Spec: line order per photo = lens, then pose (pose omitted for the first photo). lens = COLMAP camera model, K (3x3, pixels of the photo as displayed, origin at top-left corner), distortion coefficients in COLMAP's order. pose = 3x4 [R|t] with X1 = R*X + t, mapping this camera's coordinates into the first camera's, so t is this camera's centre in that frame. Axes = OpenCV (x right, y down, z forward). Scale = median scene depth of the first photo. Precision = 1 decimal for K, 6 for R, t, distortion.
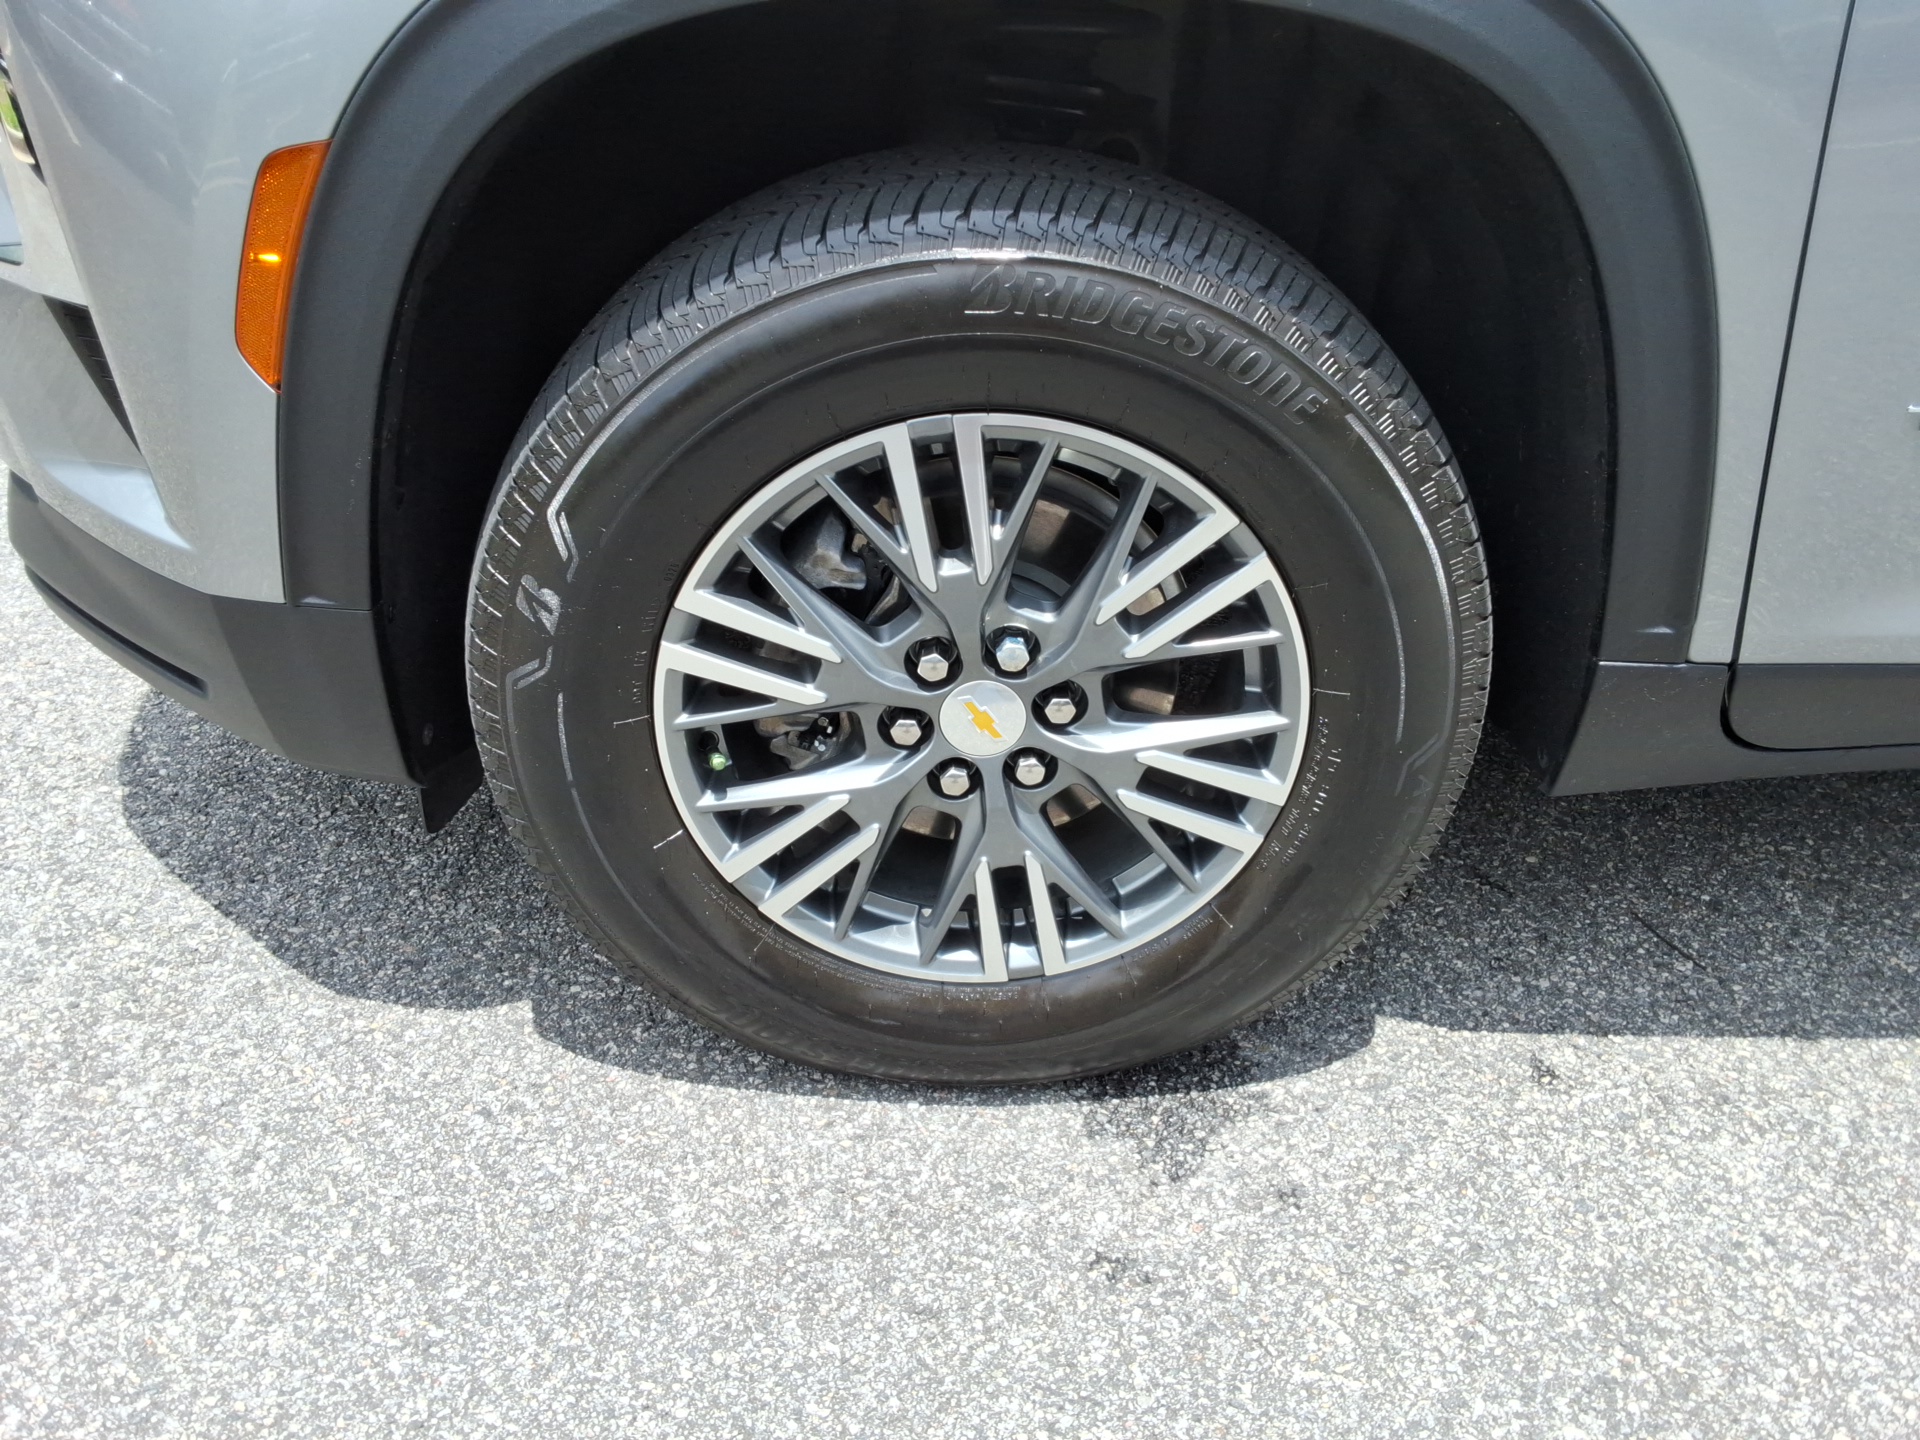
lens RADIAL K [[1545.7, 0, 970.5], [0, 1545.7, 710.8], [0, 0, 1]] dist [0.135472, -0.215379]
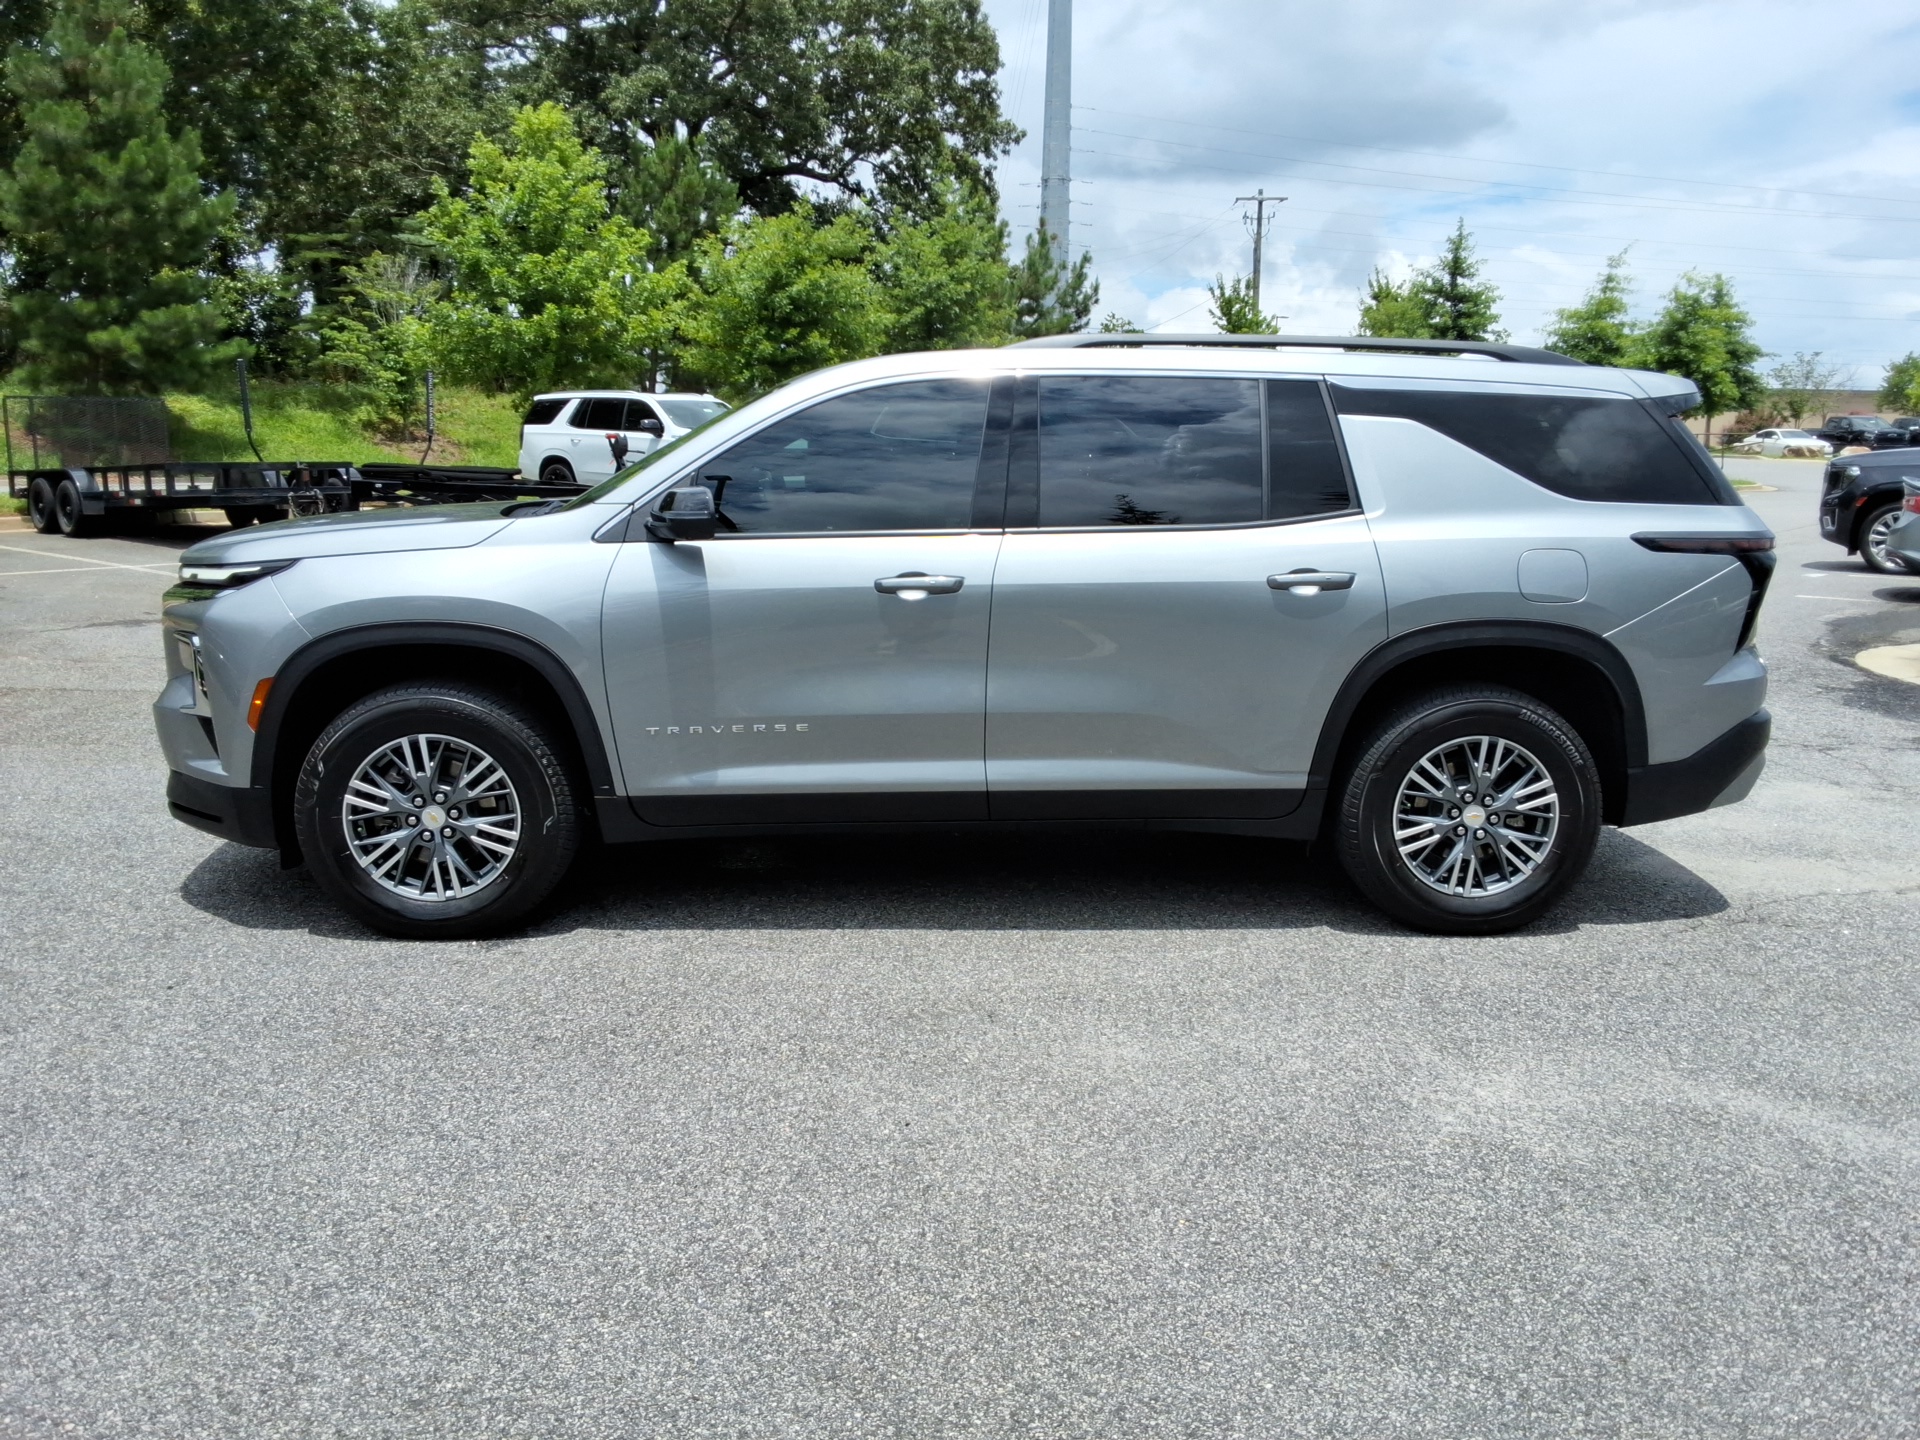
lens RADIAL K [[1571.5, 0, 976.1], [0, 1571.5, 700.4], [0, 0, 1]] dist [0.113795, -0.159555]
pose [[0.999502, -0.019143, 0.025082, 1.226554], [0.026671, 0.937327, -0.347430, 1.109204], [-0.016860, 0.347926, 0.937370, -2.722123]]
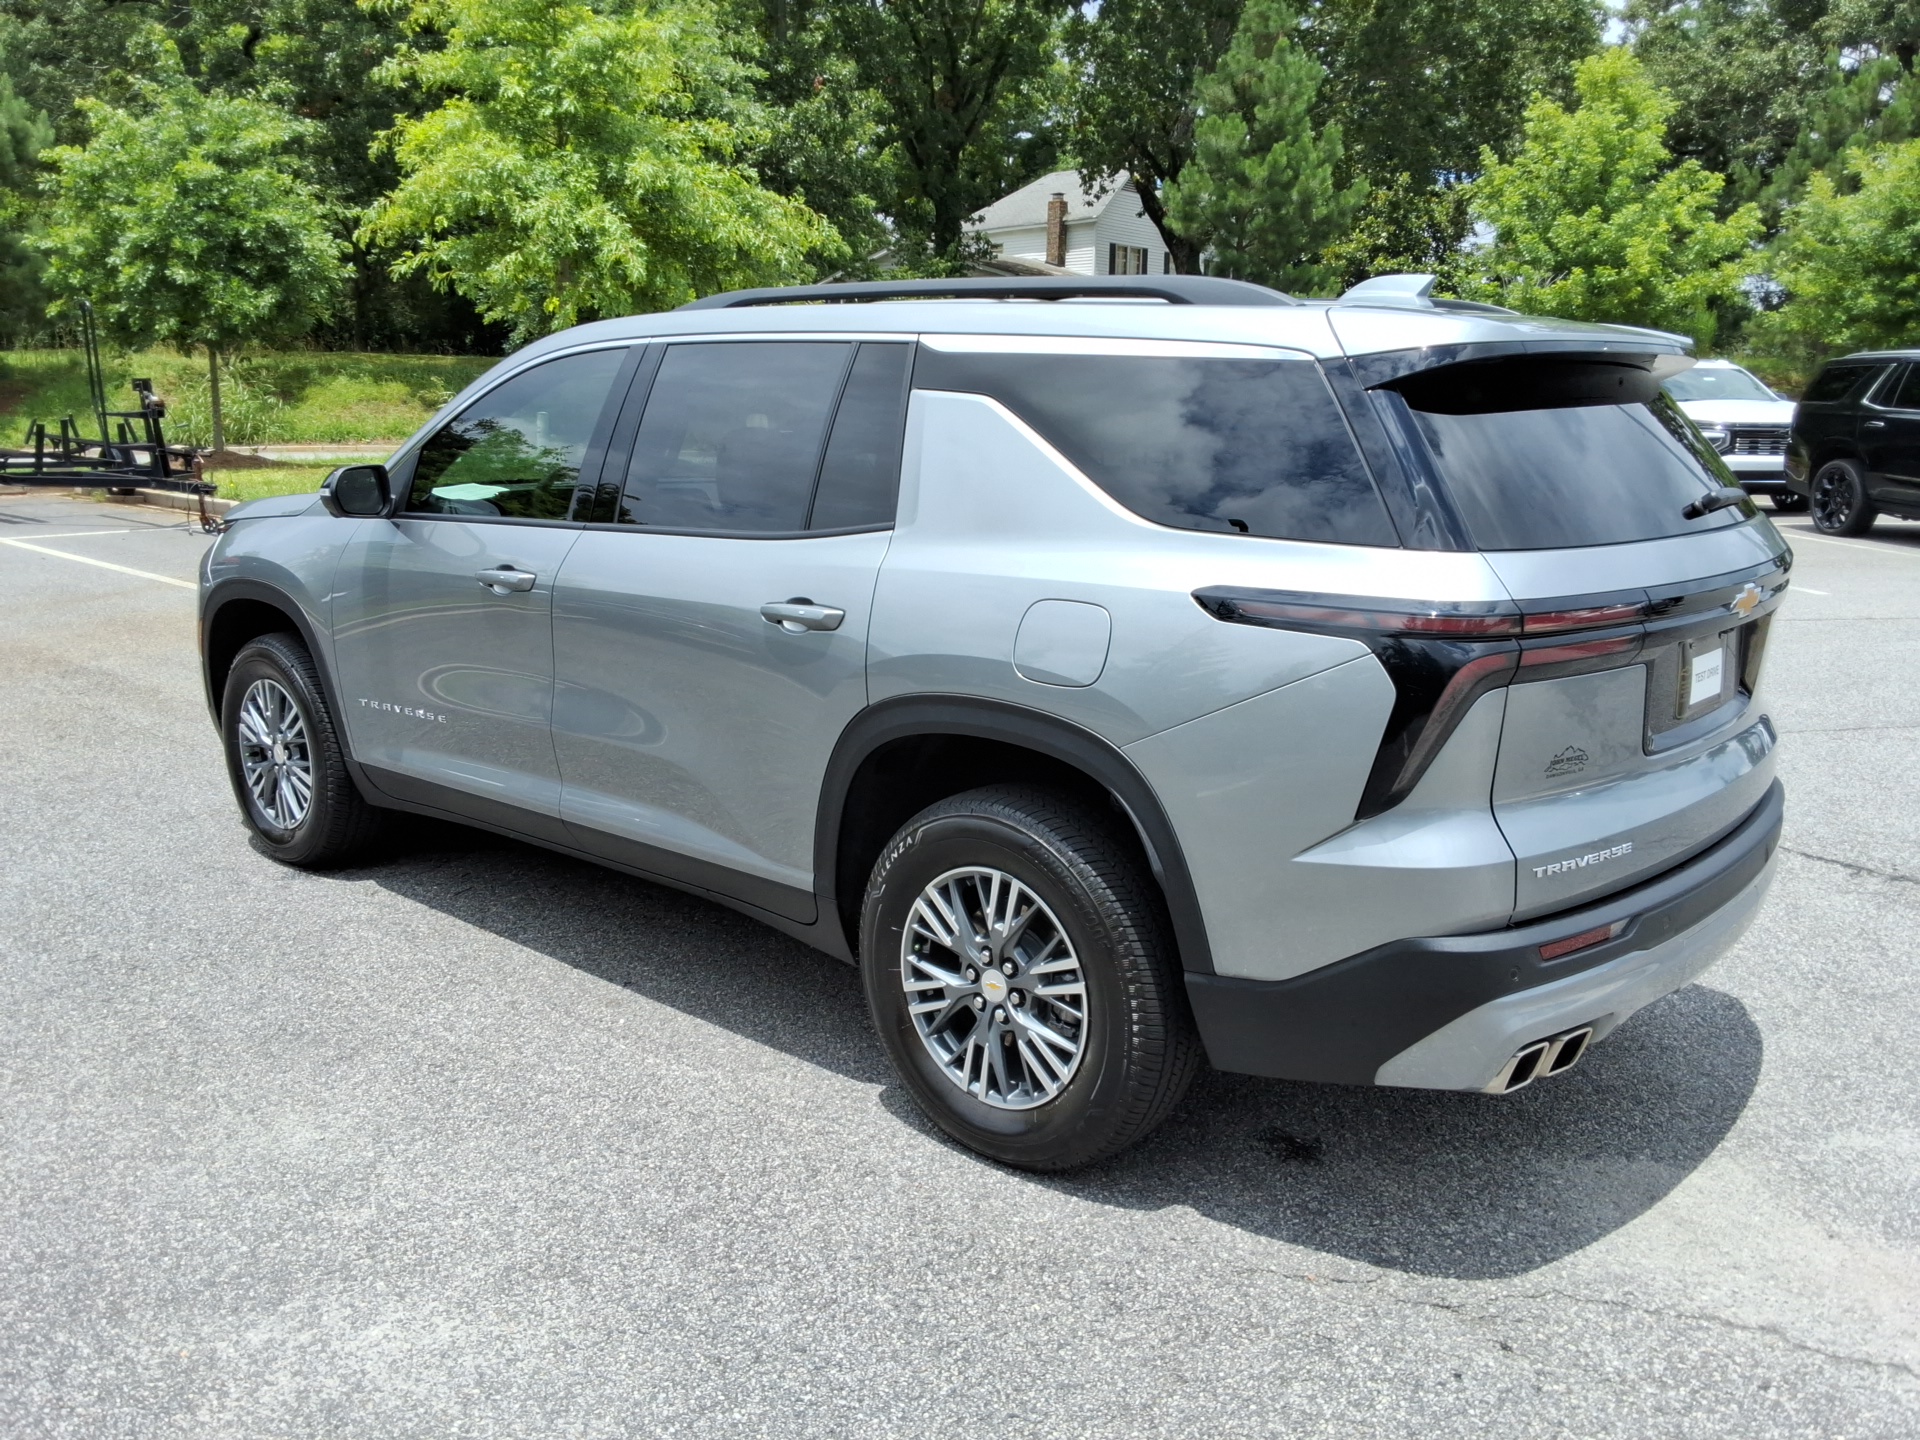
lens RADIAL K [[1553.2, 0, 971.6], [0, 1553.2, 710.9], [0, 0, 1]] dist [0.100575, -0.151119]
pose [[0.736056, 0.114137, -0.667228, 4.236397], [-0.328097, 0.922316, -0.204170, 0.156604], [0.592092, 0.369197, 0.716324, -1.000483]]
